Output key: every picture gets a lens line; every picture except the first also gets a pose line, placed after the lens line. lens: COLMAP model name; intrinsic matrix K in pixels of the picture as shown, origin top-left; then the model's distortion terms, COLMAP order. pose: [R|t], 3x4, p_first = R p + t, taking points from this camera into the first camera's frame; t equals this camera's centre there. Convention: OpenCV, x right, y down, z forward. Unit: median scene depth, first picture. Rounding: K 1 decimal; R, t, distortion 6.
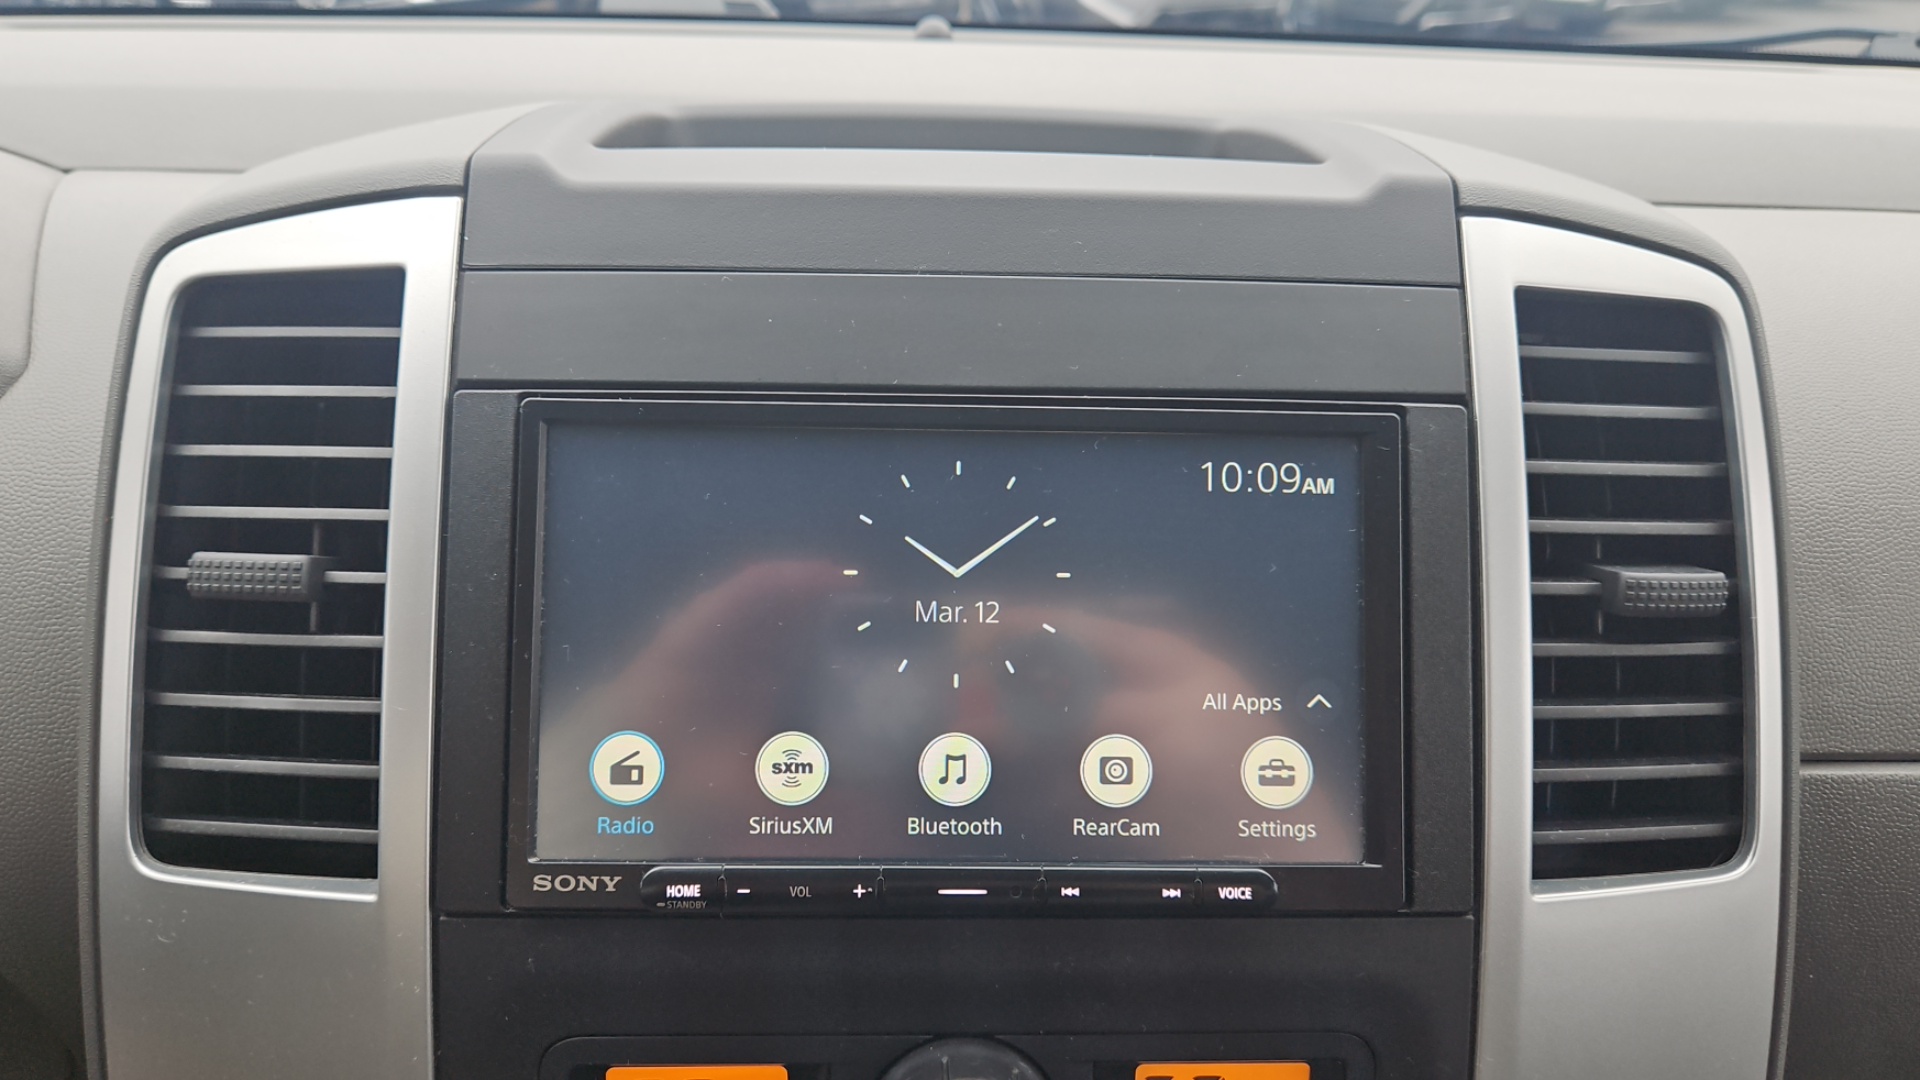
lens RADIAL K [[1474.3, 0, 957.2], [0, 1474.3, 541.2], [0, 0, 1]] dist [0.028286, -0.031640]
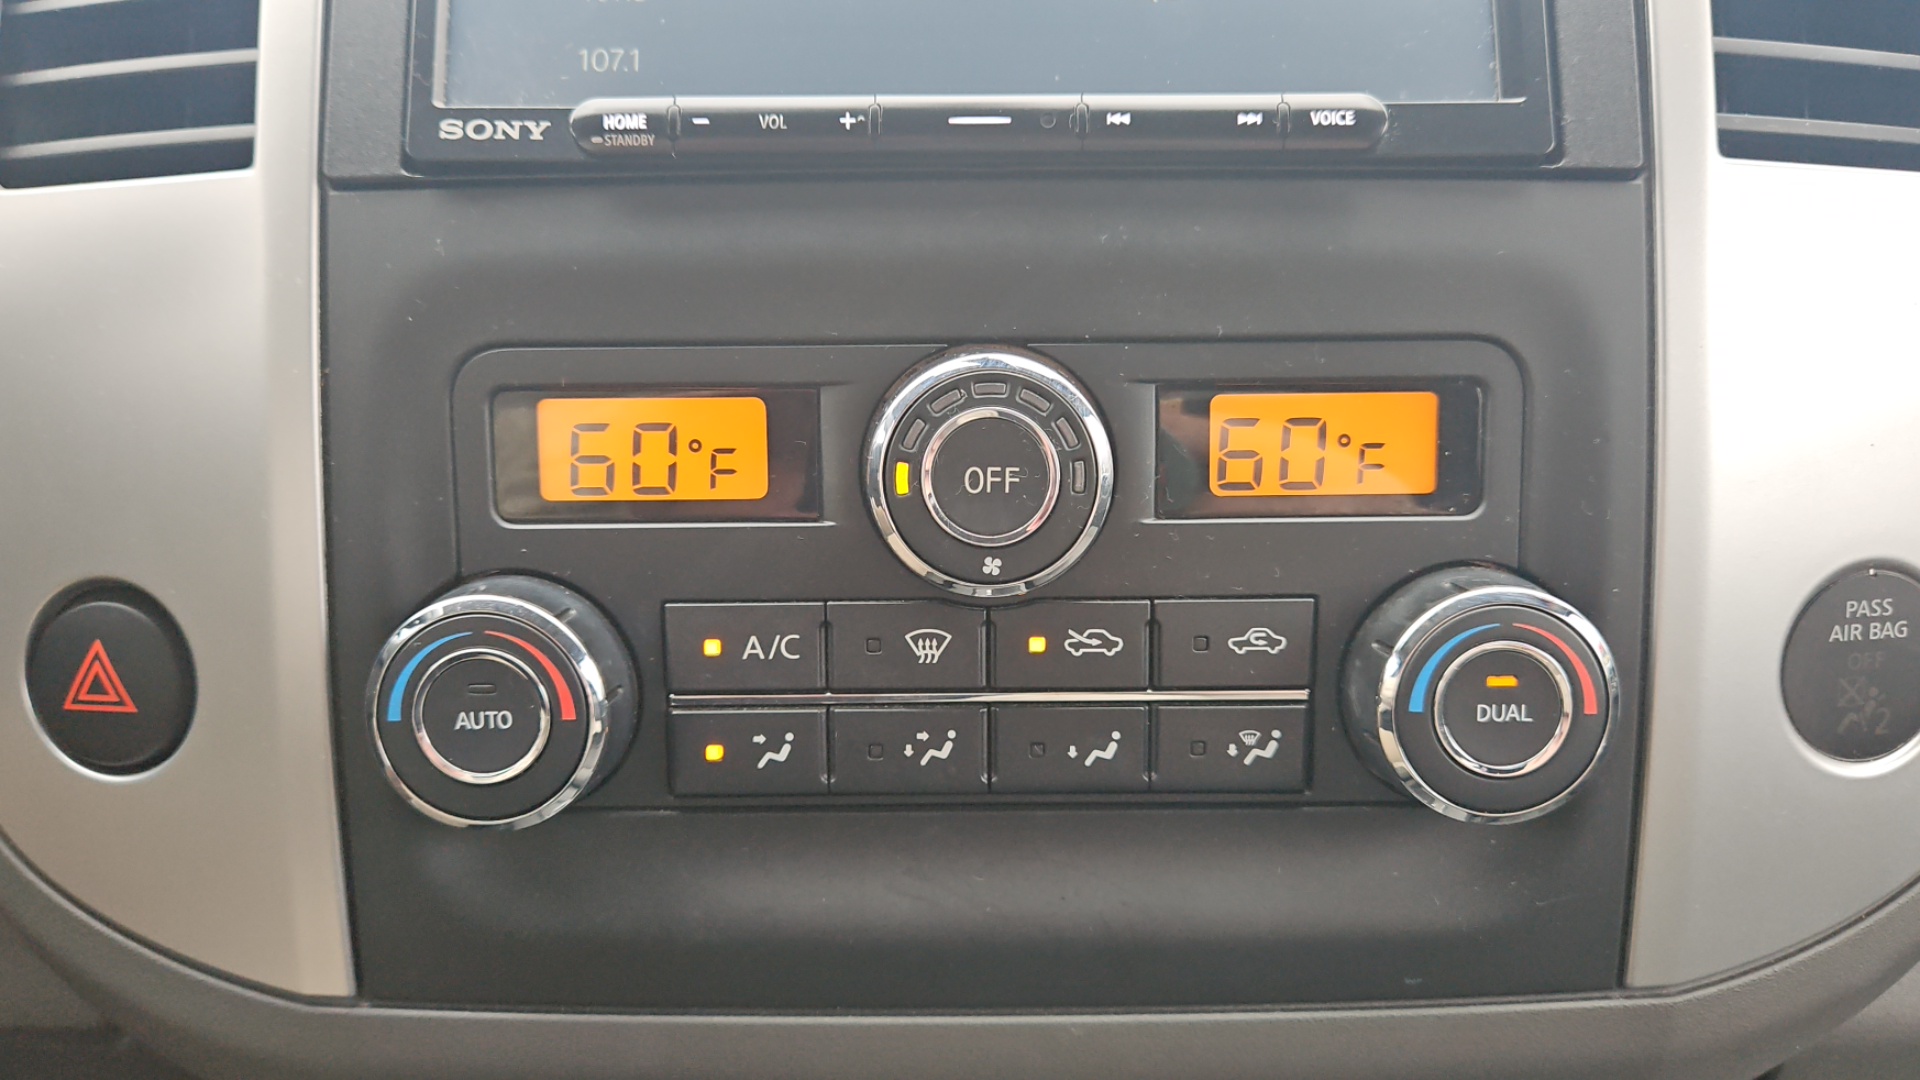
lens RADIAL K [[1547.7, 0, 955.1], [0, 1547.7, 547.8], [0, 0, 1]] dist [0.017847, 0.000858]
pose [[0.998786, -0.021062, -0.044539, 0.021192], [0.017728, 0.997103, -0.073973, 0.494237], [0.045968, 0.073094, 0.996265, 0.187544]]
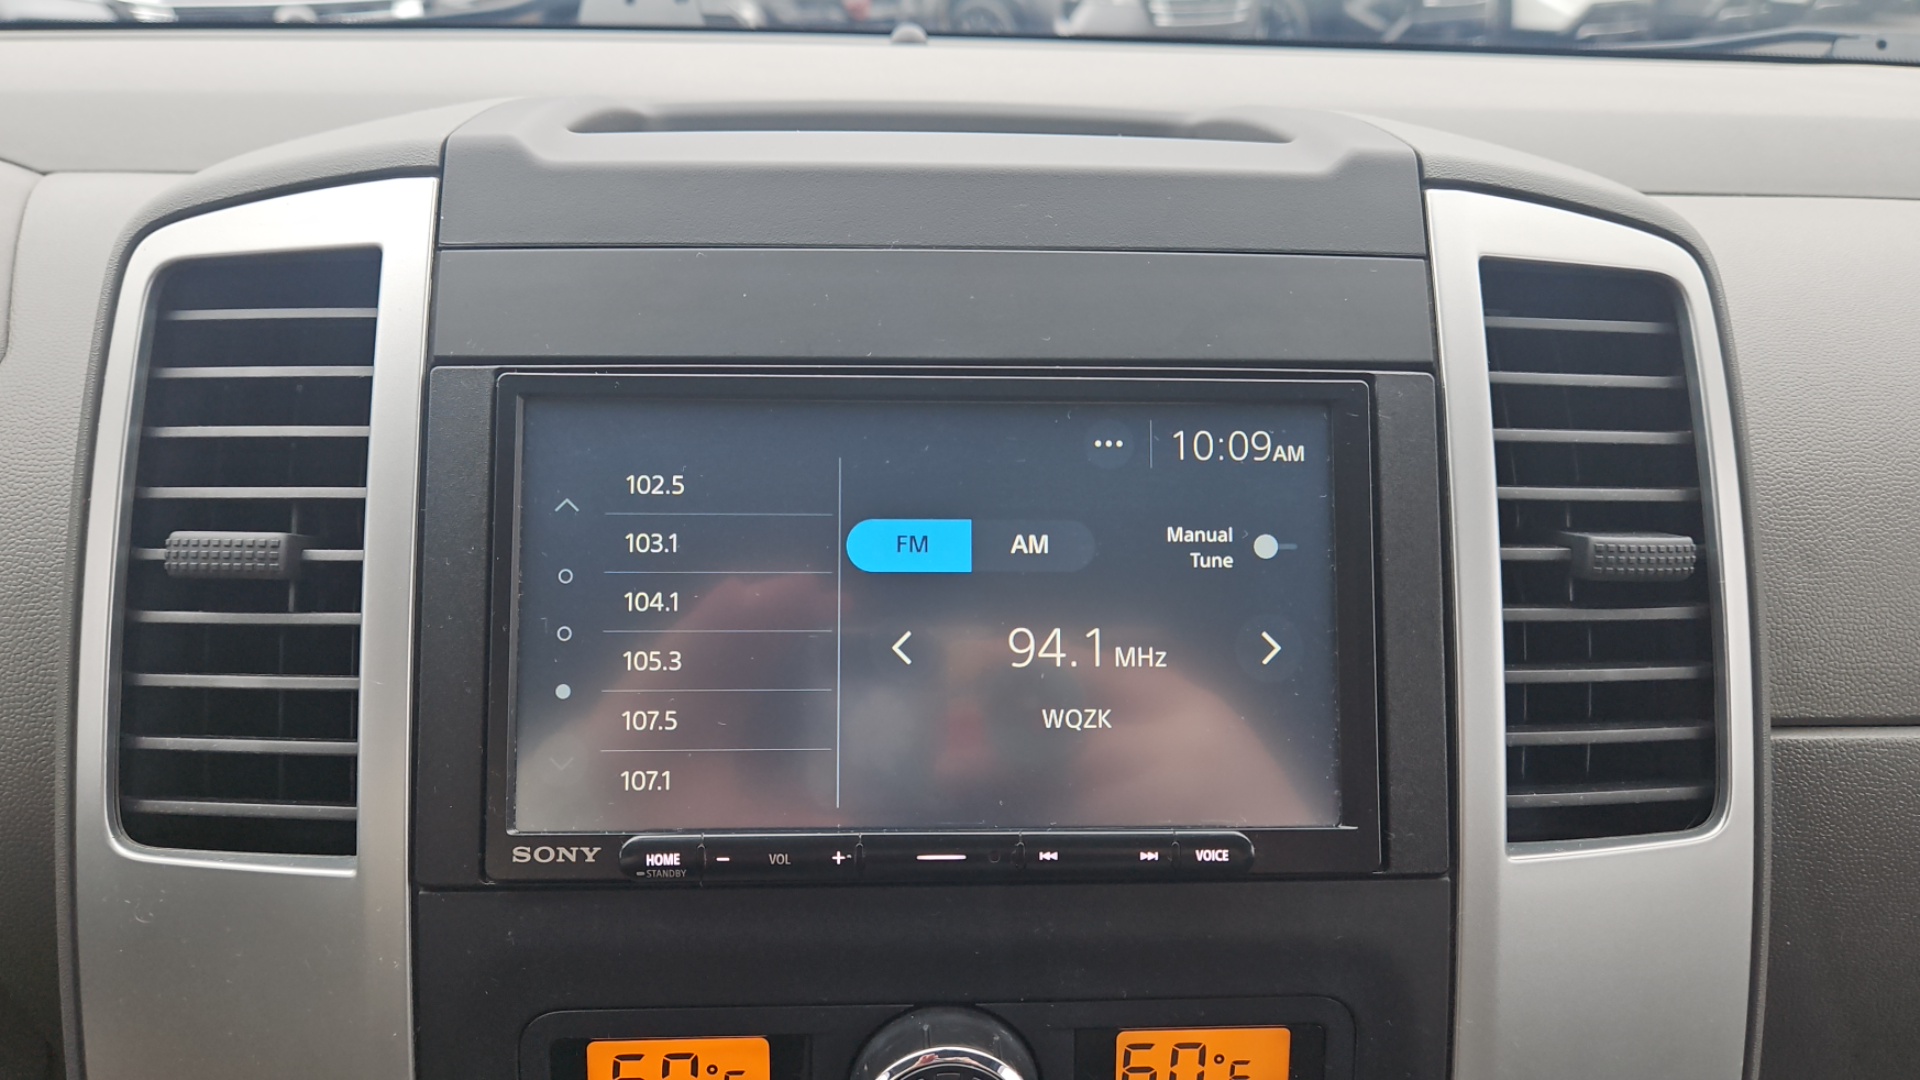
lens RADIAL K [[1474.3, 0, 956.1], [0, 1474.3, 545.1], [0, 0, 1]] dist [0.028286, -0.031640]
pose [[0.999891, -0.011941, 0.008707, 0.007044], [0.012110, 0.999734, -0.019613, 0.042454], [-0.008471, 0.019716, 0.999770, -0.007336]]
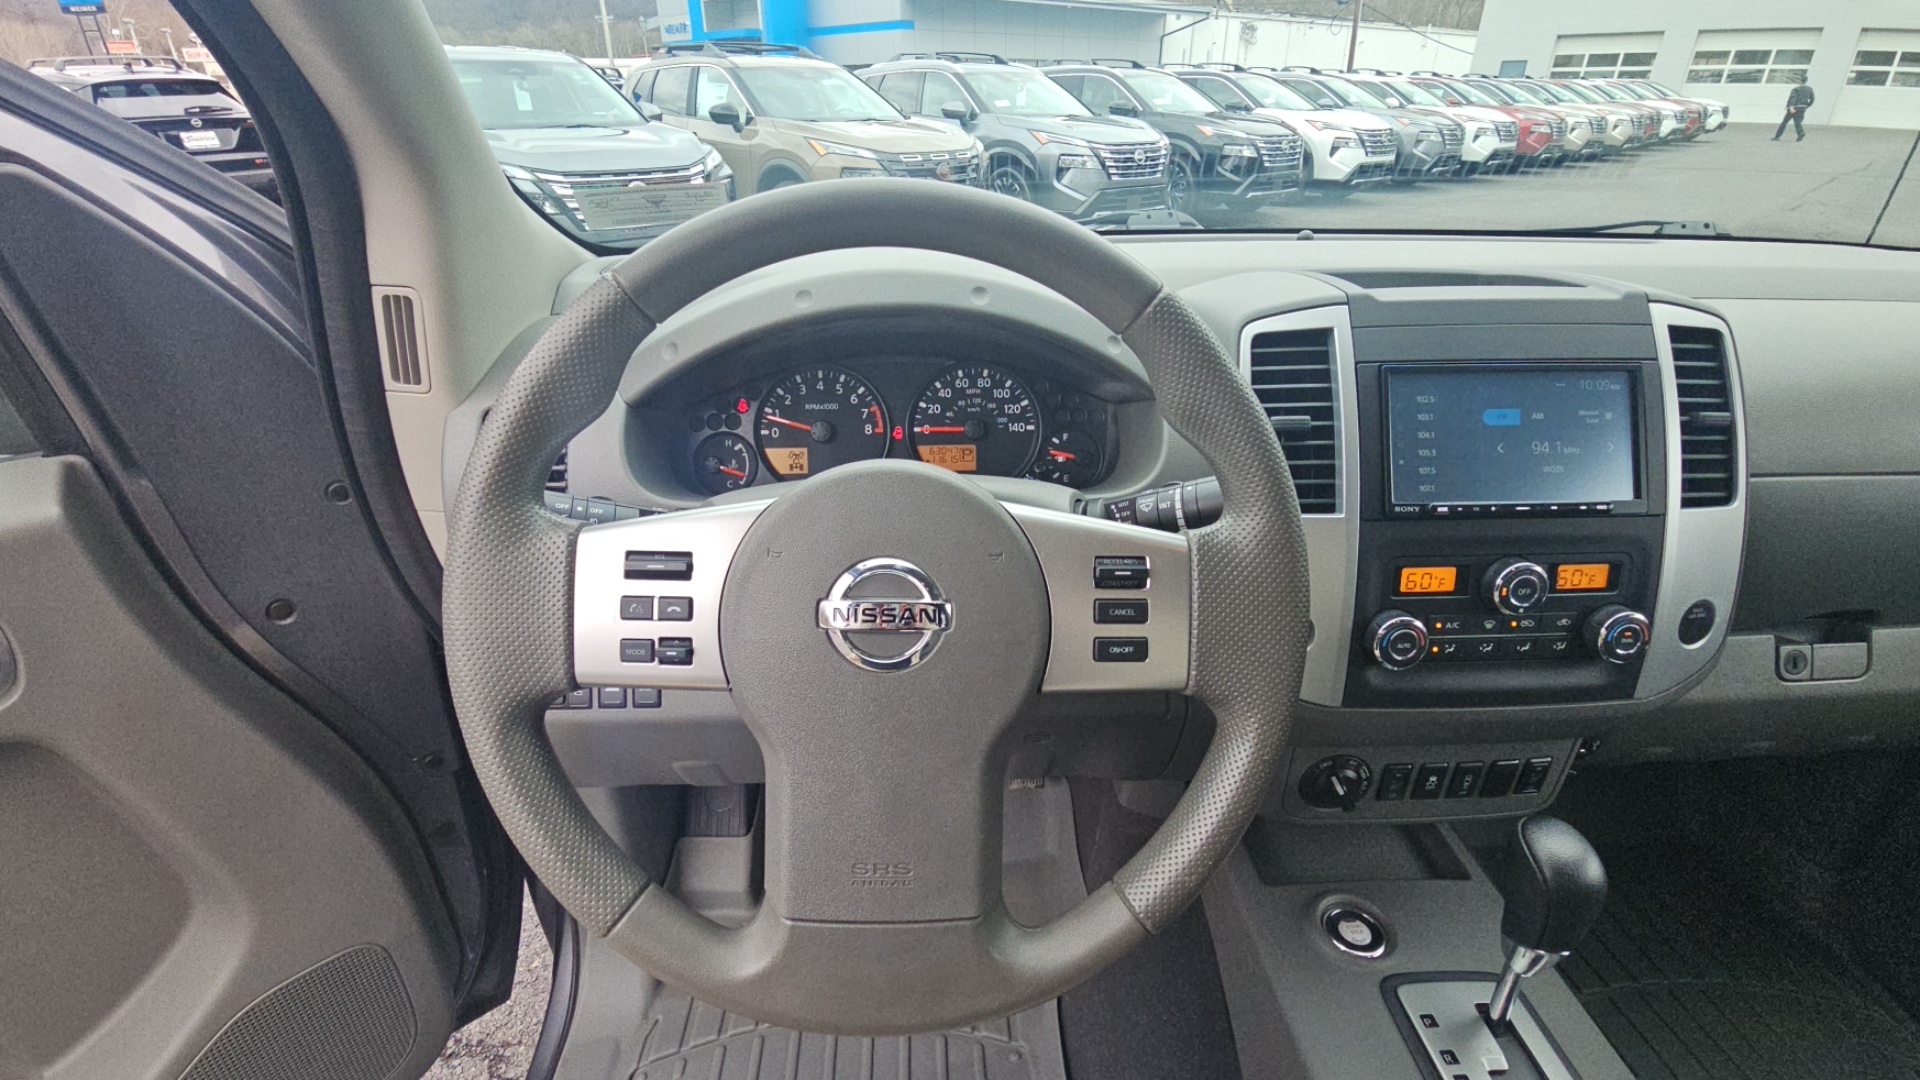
lens RADIAL K [[856.1, 0, 959.6], [0, 856.1, 535.4], [0, 0, 1]] dist [0.013771, -0.010323]
pose [[0.999636, -0.026994, 0.000046, -1.217113], [0.026976, 0.999049, 0.034257, 0.186196], [-0.000971, -0.034243, 0.999413, -0.914243]]
